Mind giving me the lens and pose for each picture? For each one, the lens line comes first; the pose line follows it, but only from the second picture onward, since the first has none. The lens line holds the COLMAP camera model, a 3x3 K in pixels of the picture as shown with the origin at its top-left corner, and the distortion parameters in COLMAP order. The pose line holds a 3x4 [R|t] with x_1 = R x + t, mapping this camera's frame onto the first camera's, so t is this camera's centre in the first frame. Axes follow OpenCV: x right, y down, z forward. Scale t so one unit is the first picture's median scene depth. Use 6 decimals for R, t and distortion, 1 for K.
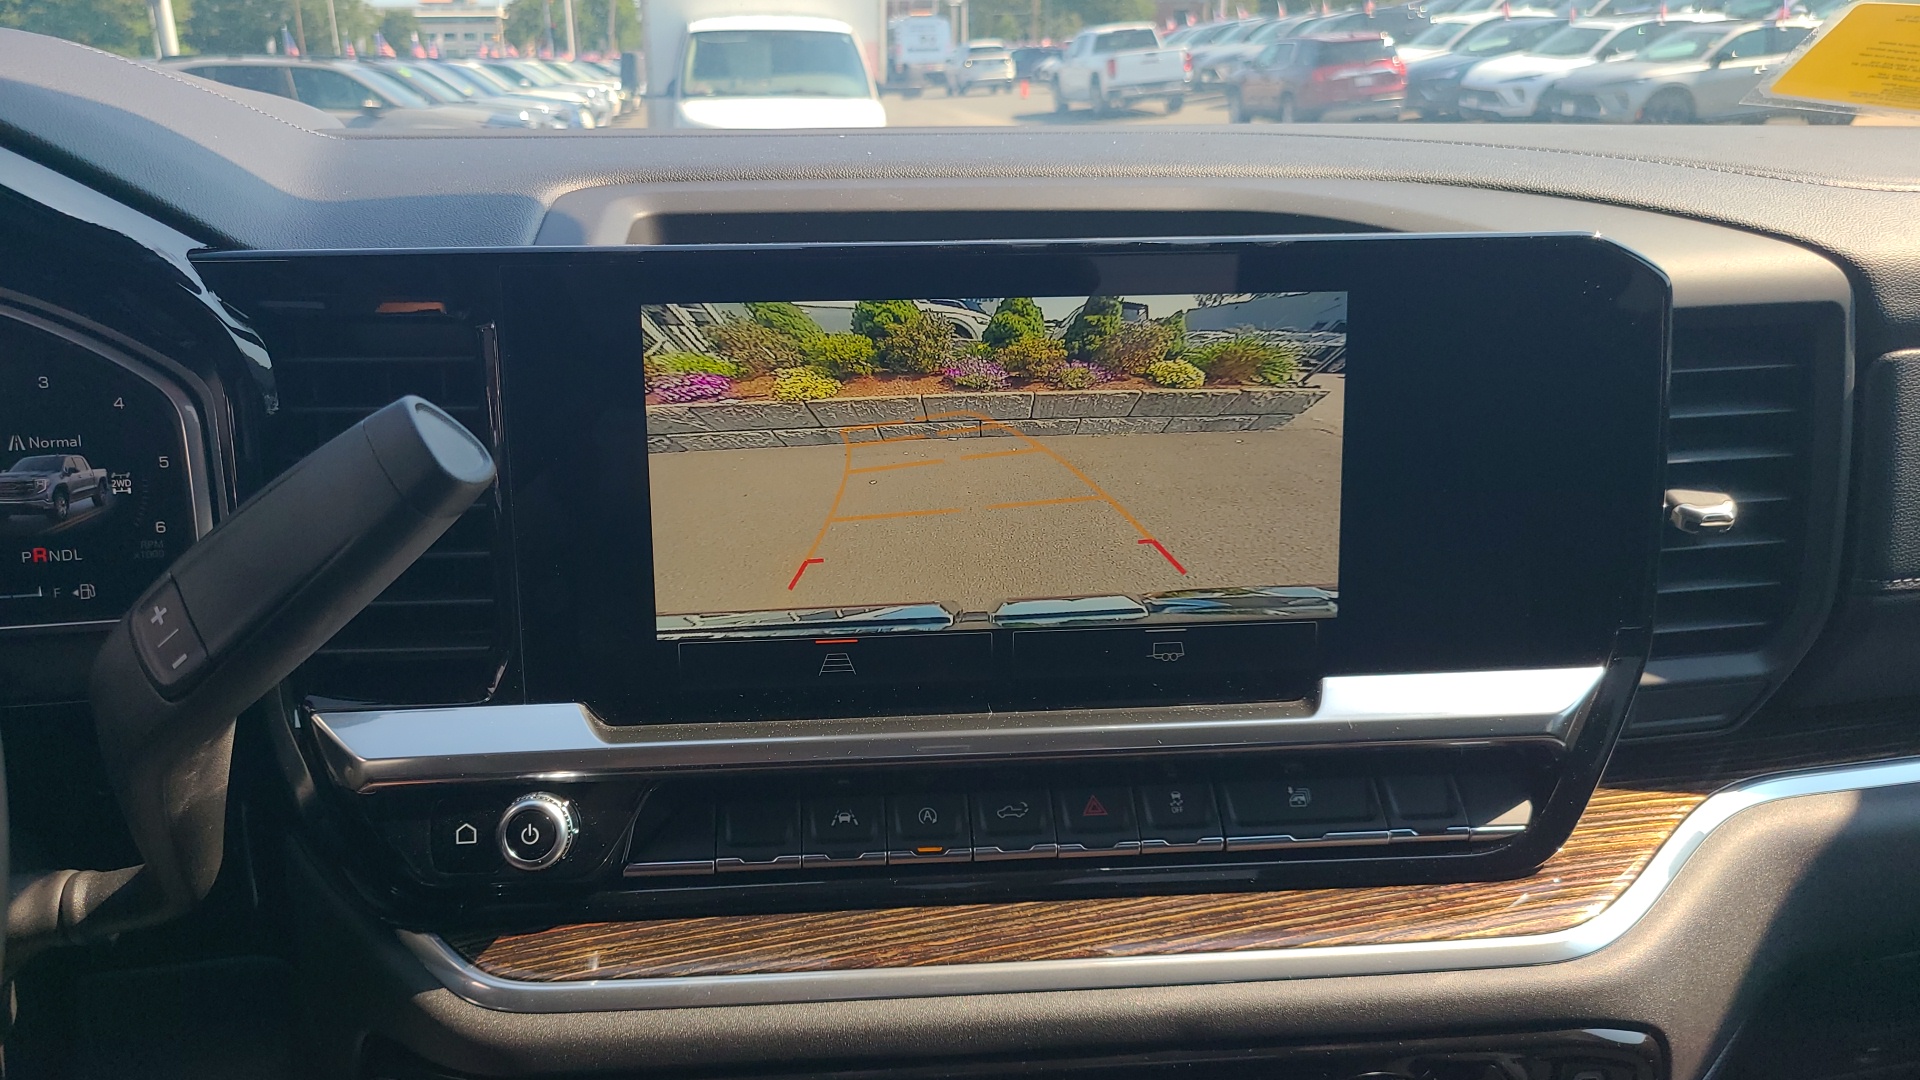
lens RADIAL K [[1437.3, 0, 928.9], [0, 1437.3, 549.5], [0, 0, 1]] dist [0.049321, -0.028561]
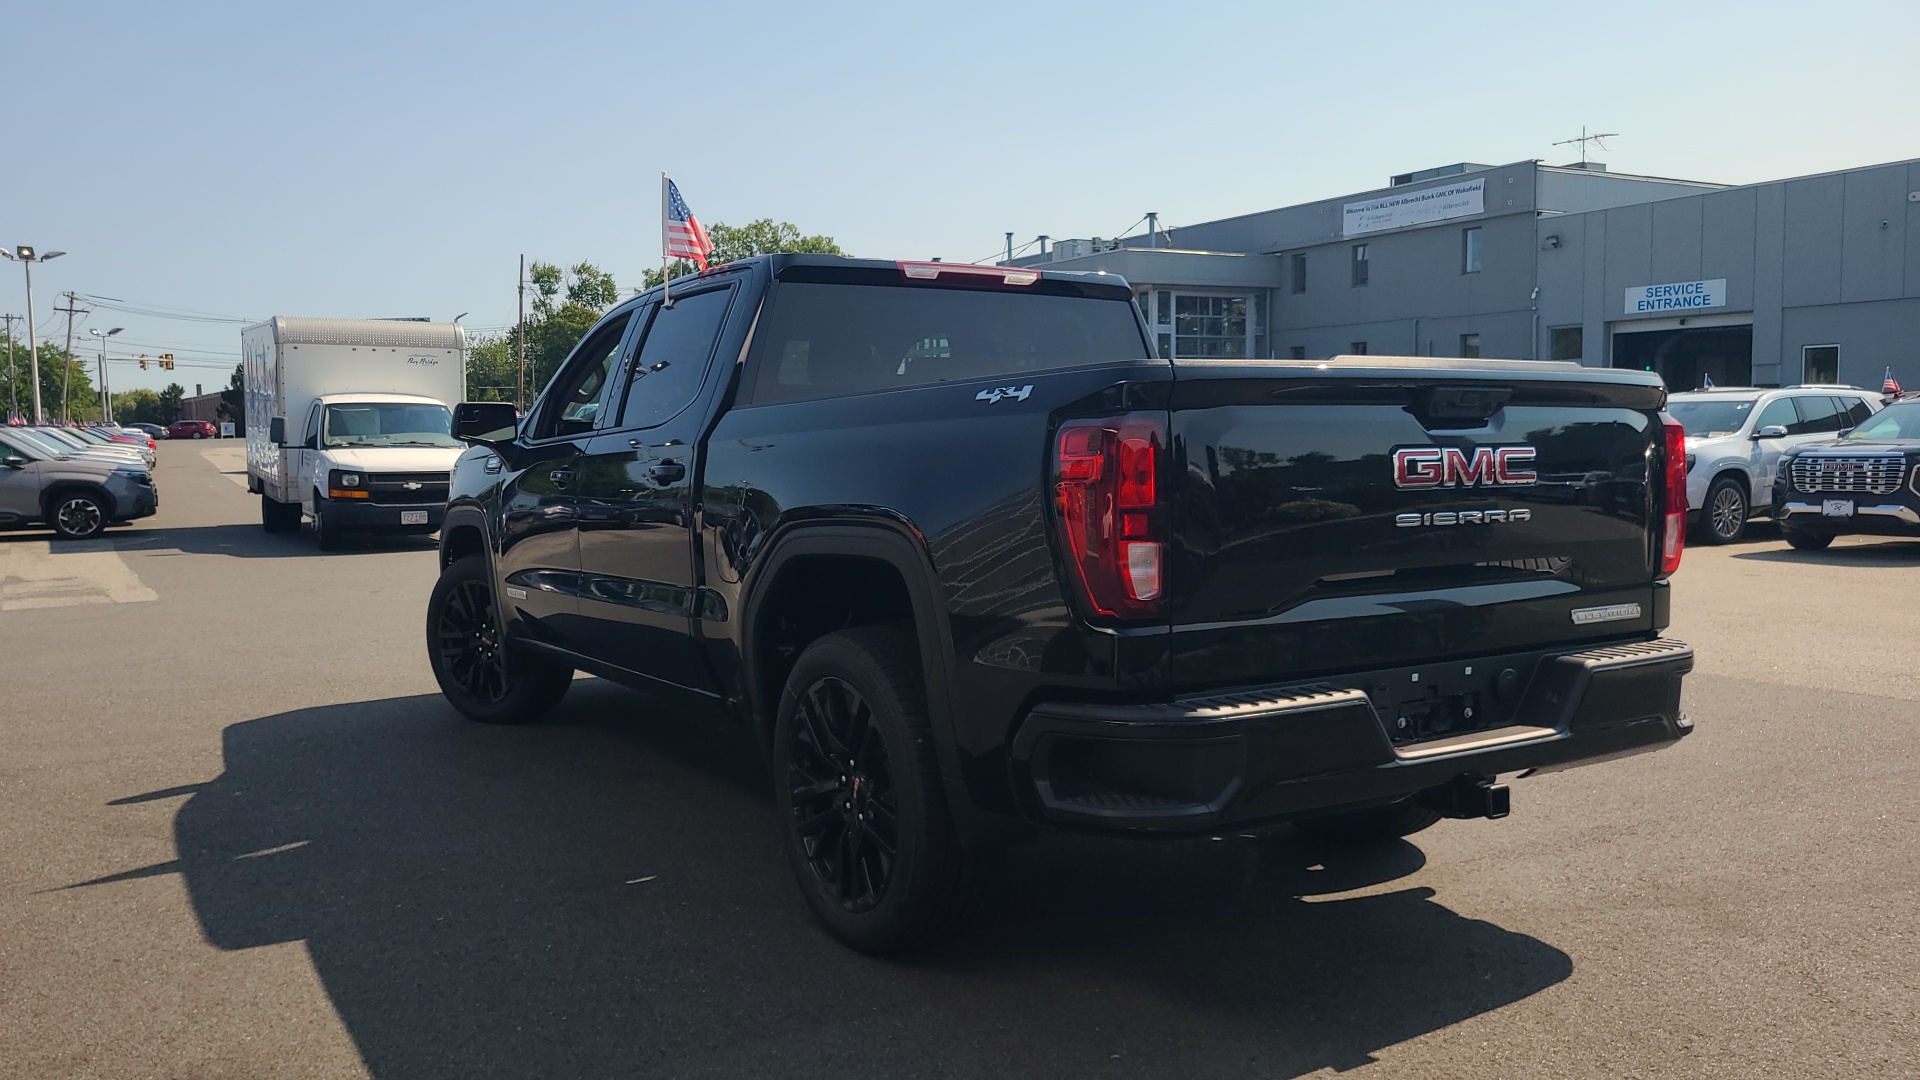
lens RADIAL K [[1437.3, 0, 927.0], [0, 1437.3, 548.1], [0, 0, 1]] dist [0.049321, -0.028561]
pose [[0.939374, -0.030803, 0.341508, -0.103287], [0.111816, 0.969033, -0.220165, 0.151098], [-0.324151, 0.245004, 0.913728, -0.435235]]
